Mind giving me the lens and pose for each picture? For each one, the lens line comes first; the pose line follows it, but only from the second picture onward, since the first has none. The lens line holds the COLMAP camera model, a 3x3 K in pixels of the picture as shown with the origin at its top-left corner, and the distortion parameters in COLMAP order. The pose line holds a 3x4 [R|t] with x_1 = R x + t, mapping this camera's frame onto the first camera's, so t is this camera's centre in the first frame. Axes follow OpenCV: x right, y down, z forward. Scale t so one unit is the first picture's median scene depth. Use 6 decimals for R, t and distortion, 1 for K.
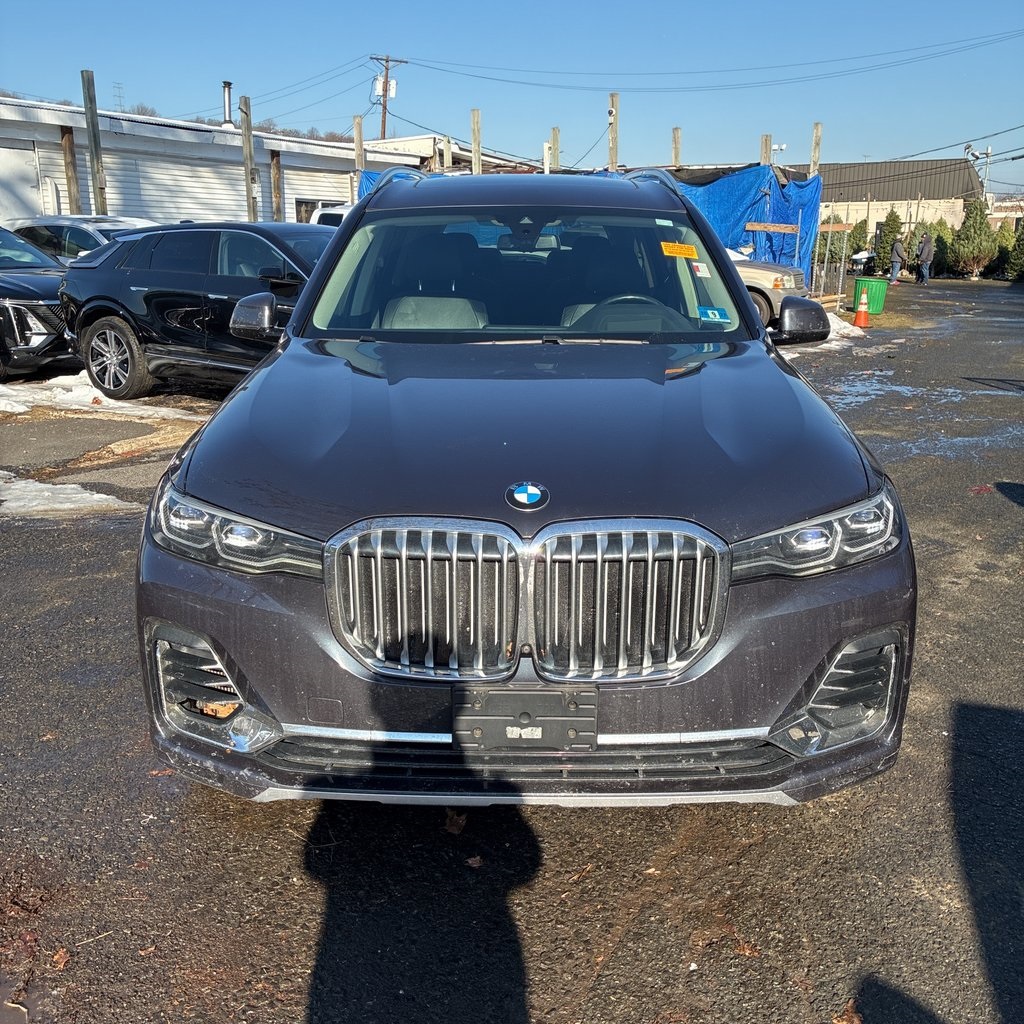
lens RADIAL K [[1067.3, 0, 509.2], [0, 1067.3, 496.9], [0, 0, 1]] dist [0.047708, -0.004895]
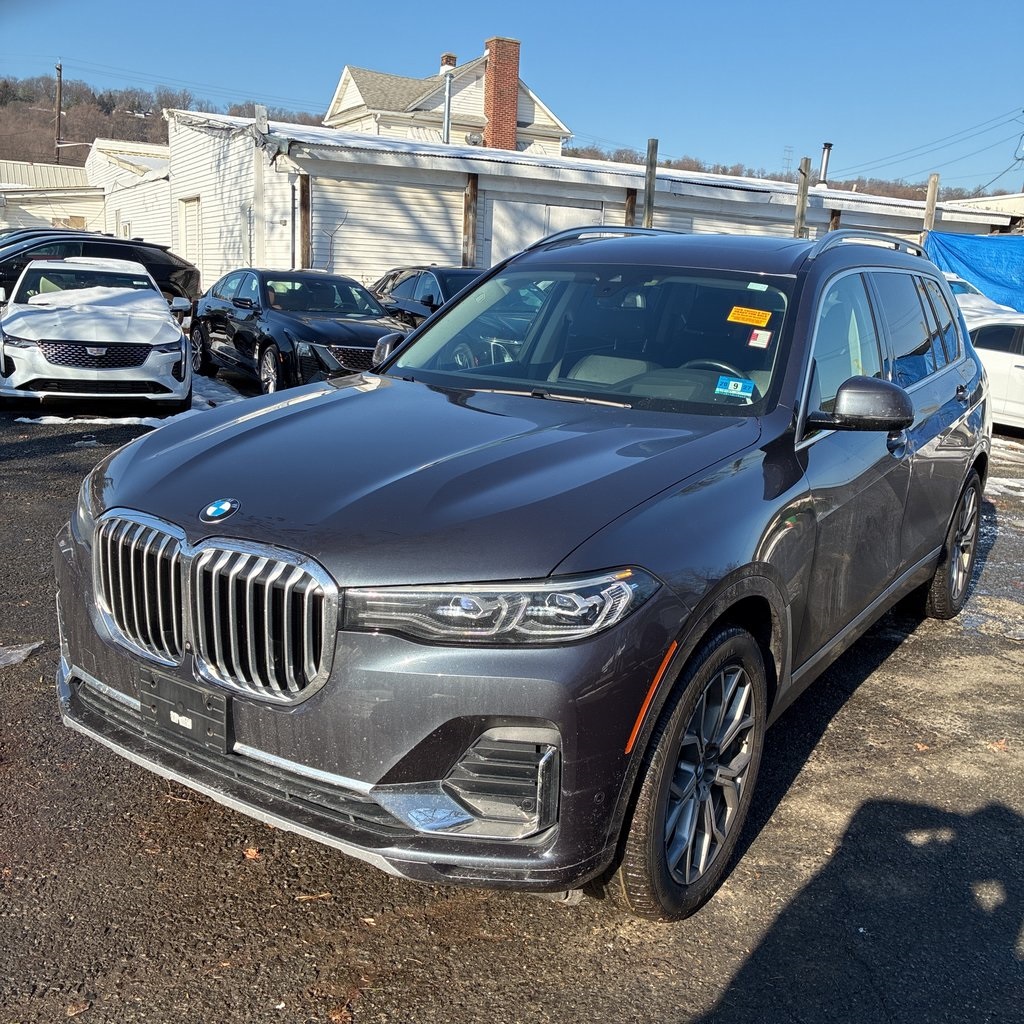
lens RADIAL K [[1067.3, 0, 509.2], [0, 1067.3, 496.9], [0, 0, 1]] dist [0.047708, -0.004895]
pose [[0.829859, 0.156312, -0.535632, 0.127074], [-0.183308, 0.983051, 0.002880, -0.010775], [0.527004, 0.095796, 0.844447, 0.032372]]
